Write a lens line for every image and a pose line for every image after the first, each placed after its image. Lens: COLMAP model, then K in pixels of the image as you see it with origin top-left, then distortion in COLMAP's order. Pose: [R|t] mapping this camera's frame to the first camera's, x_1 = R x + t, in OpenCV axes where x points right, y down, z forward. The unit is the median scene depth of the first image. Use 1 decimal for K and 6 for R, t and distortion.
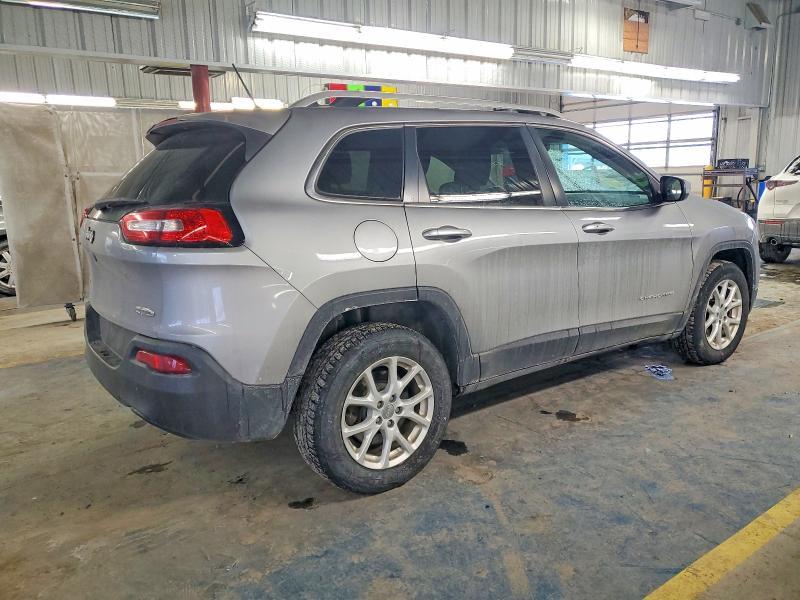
lens RADIAL K [[629.3, 0, 400.0], [0, 629.3, 300.0], [0, 0, 1]] dist [0.000154, 0.039601]
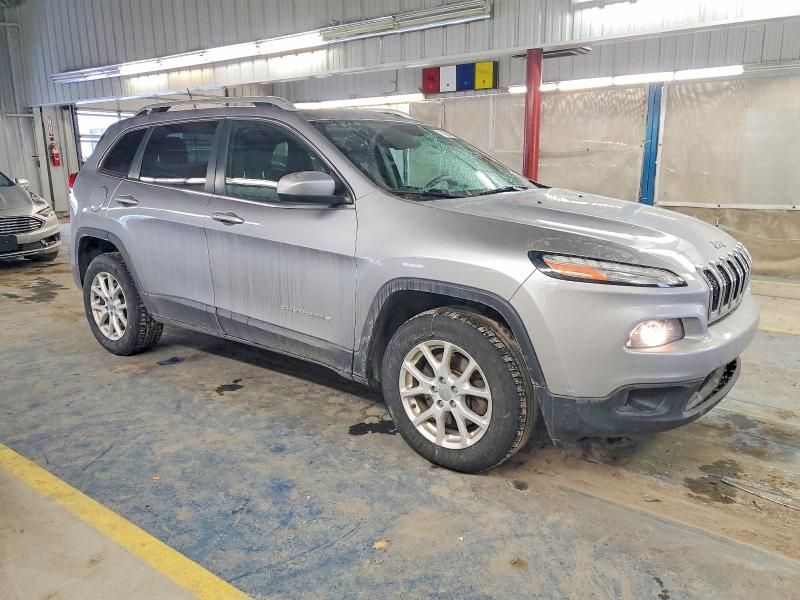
lens RADIAL K [[625.2, 0, 400.0], [0, 625.2, 300.0], [0, 0, 1]] dist [0.000820, 0.004644]
pose [[0.281972, 0.241077, -0.928641, 1.302919], [-0.187925, 0.963045, 0.192946, -0.223794], [0.940838, 0.120109, 0.316856, 0.911424]]
